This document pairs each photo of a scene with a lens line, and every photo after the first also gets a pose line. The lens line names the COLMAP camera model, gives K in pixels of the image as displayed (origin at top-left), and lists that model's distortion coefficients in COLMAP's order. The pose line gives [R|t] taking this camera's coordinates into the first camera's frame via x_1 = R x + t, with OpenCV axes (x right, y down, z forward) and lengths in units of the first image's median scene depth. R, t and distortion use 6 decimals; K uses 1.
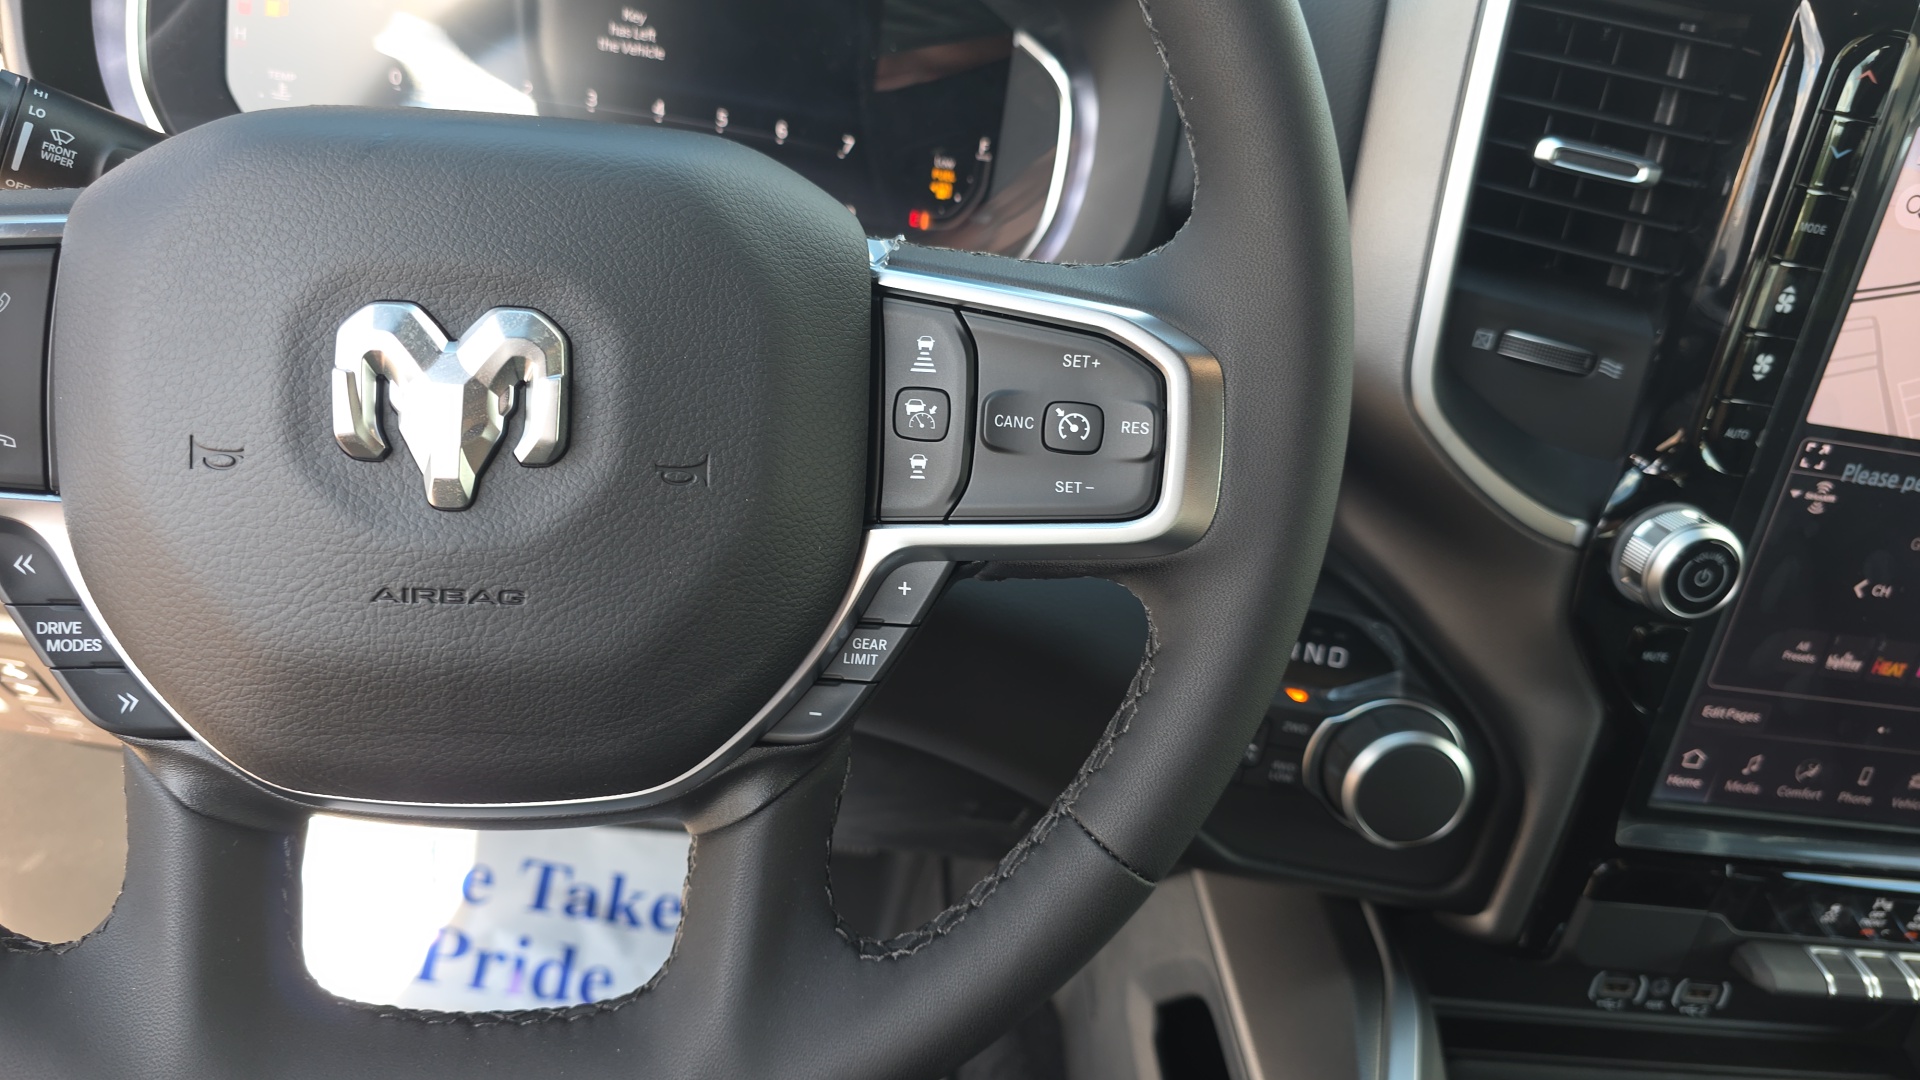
lens RADIAL K [[1277.9, 0, 898.5], [0, 1277.9, 549.4], [0, 0, 1]] dist [0.066091, -0.065933]
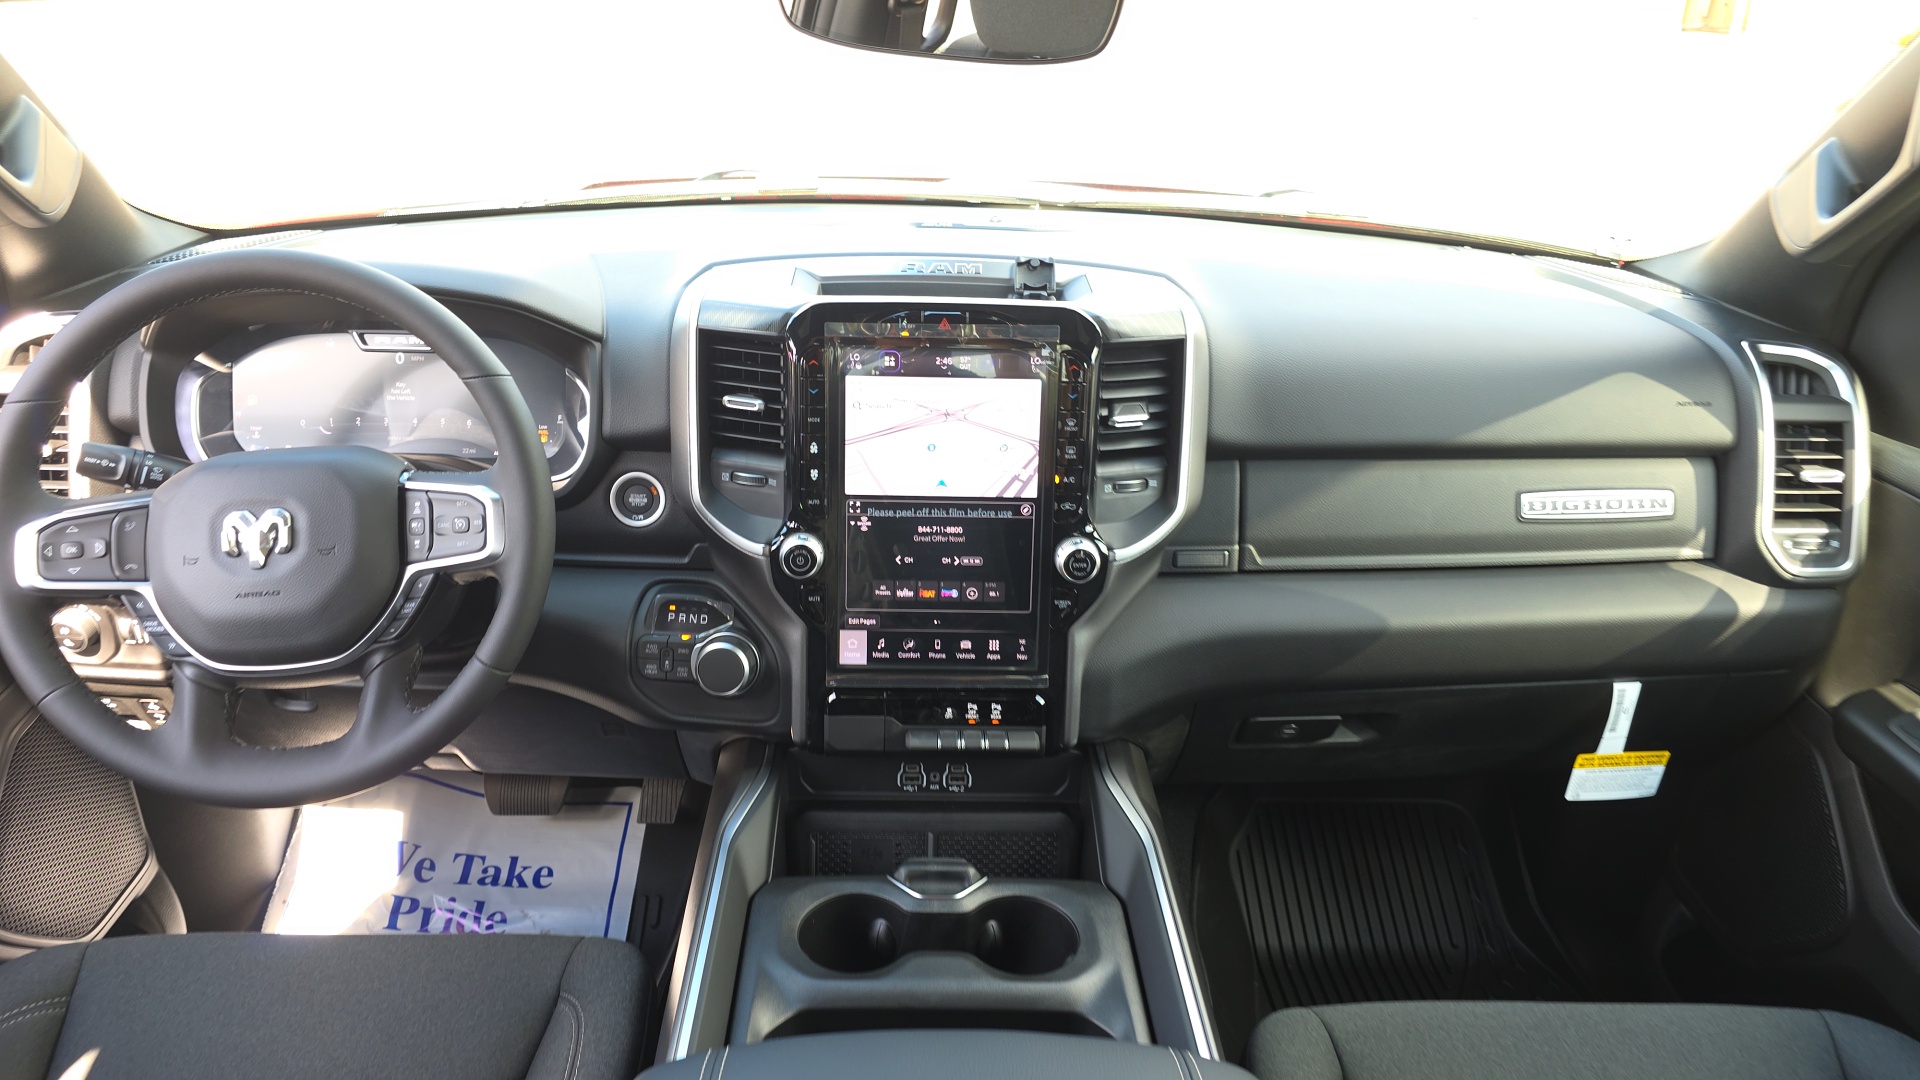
lens RADIAL K [[1277.9, 0, 898.5], [0, 1277.9, 549.4], [0, 0, 1]] dist [0.066091, -0.065933]
pose [[0.990262, -0.119770, -0.070963, 1.368420], [0.108946, 0.984058, -0.140576, 0.506867], [0.086668, 0.131476, 0.987523, -1.936617]]
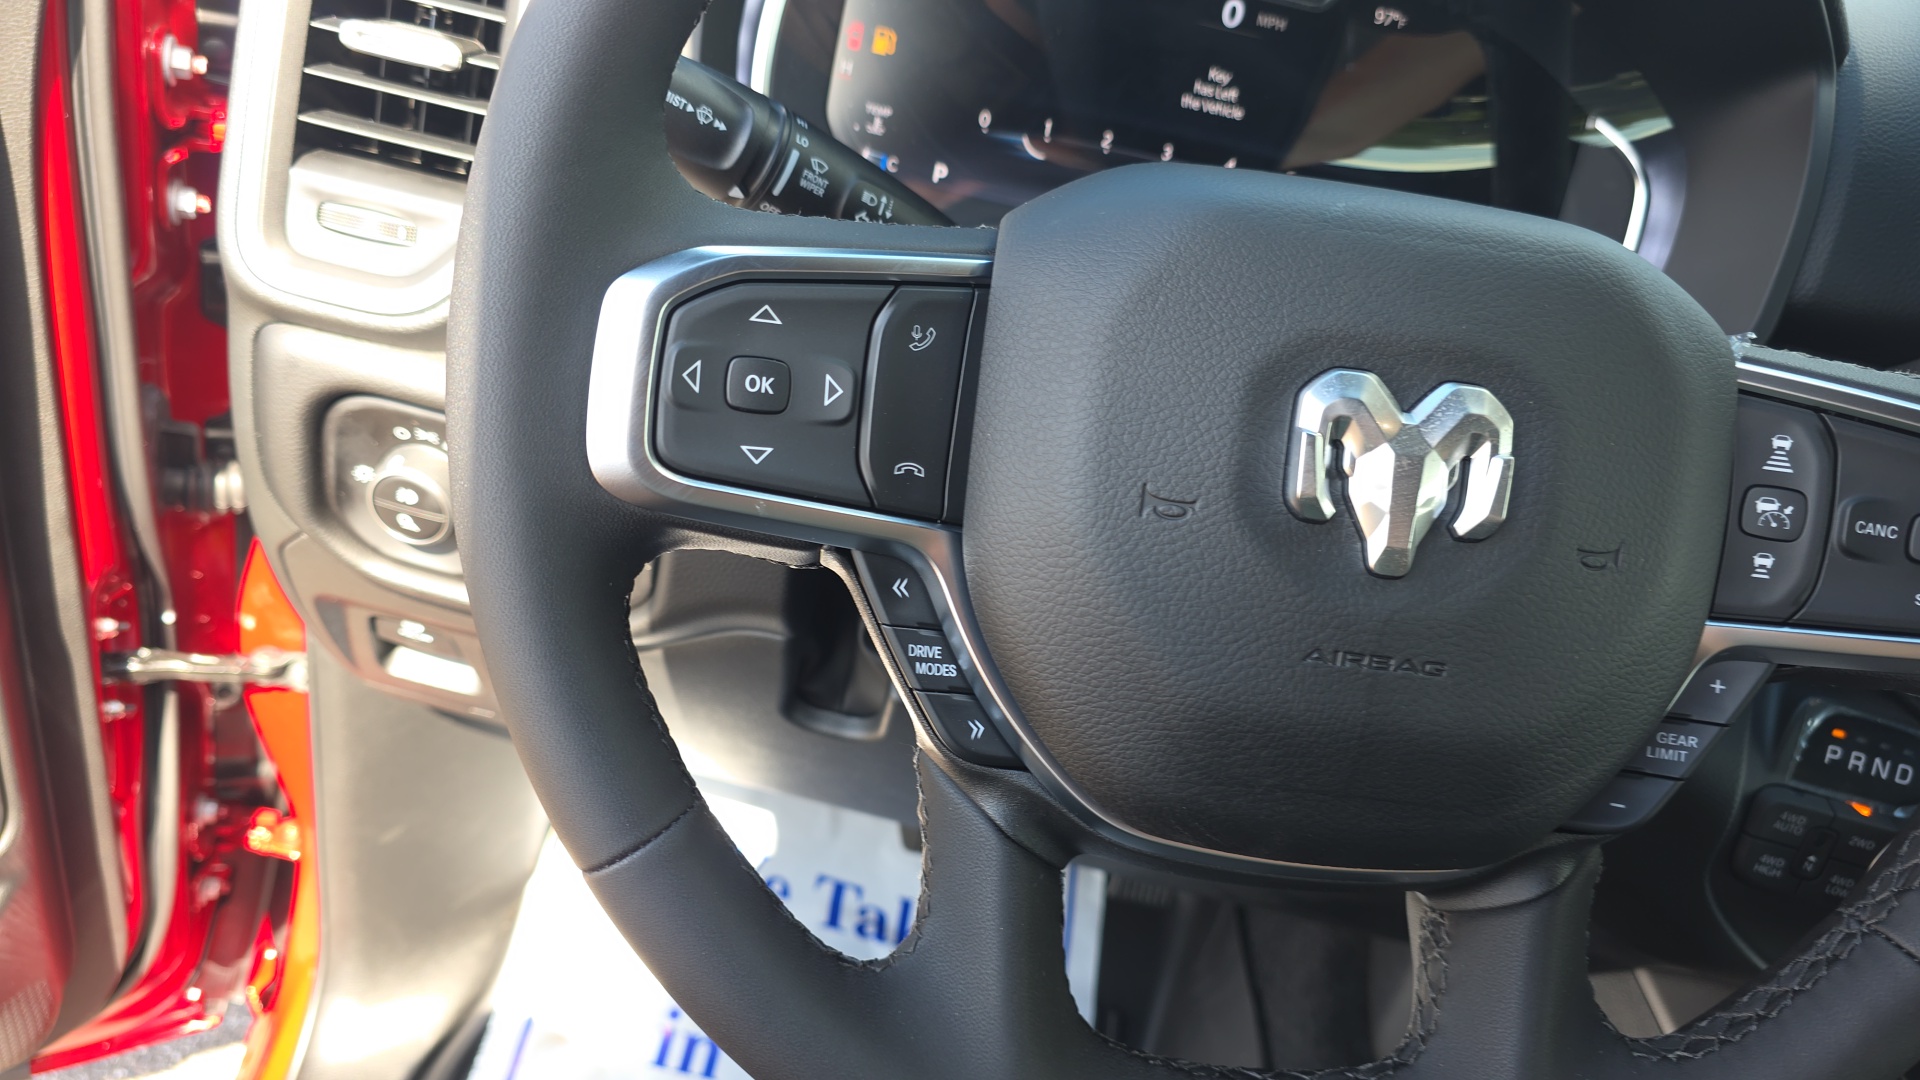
lens RADIAL K [[1273.9, 0, 960.0], [0, 1273.9, 540.0], [0, 0, 1]] dist [0.065151, -0.046188]
pose [[0.995695, 0.087927, -0.029328, -0.571124], [-0.088783, 0.995620, -0.029297, -0.000597], [0.026624, 0.031775, 0.999140, -0.012878]]
